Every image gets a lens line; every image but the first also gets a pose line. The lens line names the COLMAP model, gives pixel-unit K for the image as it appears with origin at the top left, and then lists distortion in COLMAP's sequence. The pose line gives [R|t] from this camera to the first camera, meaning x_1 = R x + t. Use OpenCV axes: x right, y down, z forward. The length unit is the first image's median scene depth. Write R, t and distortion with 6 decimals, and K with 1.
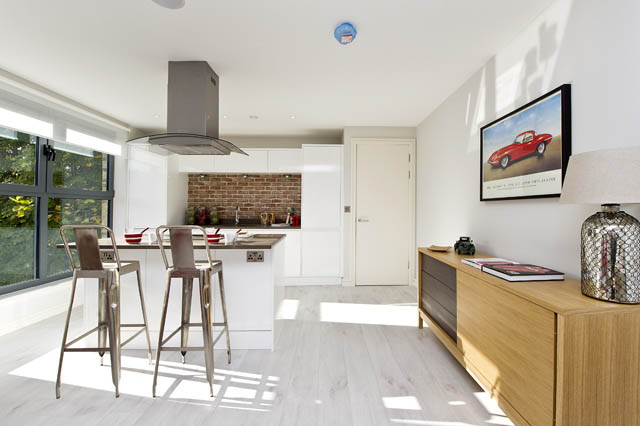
lens RADIAL K [[229.0, 0, 320.0], [0, 229.0, 213.0], [0, 0, 1]] dist [-0.000799, -0.000117]
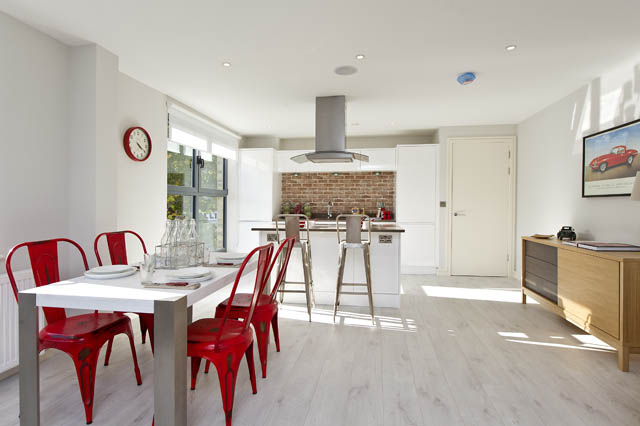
lens RADIAL K [[272.5, 0, 318.9], [0, 272.5, 211.5], [0, 0, 1]] dist [0.024440, -0.000090]
pose [[0.980500, 0.002485, -0.196505, -0.361676], [-0.000698, 0.999958, 0.009164, 0.011008], [0.196519, -0.008848, 0.980460, -0.687075]]
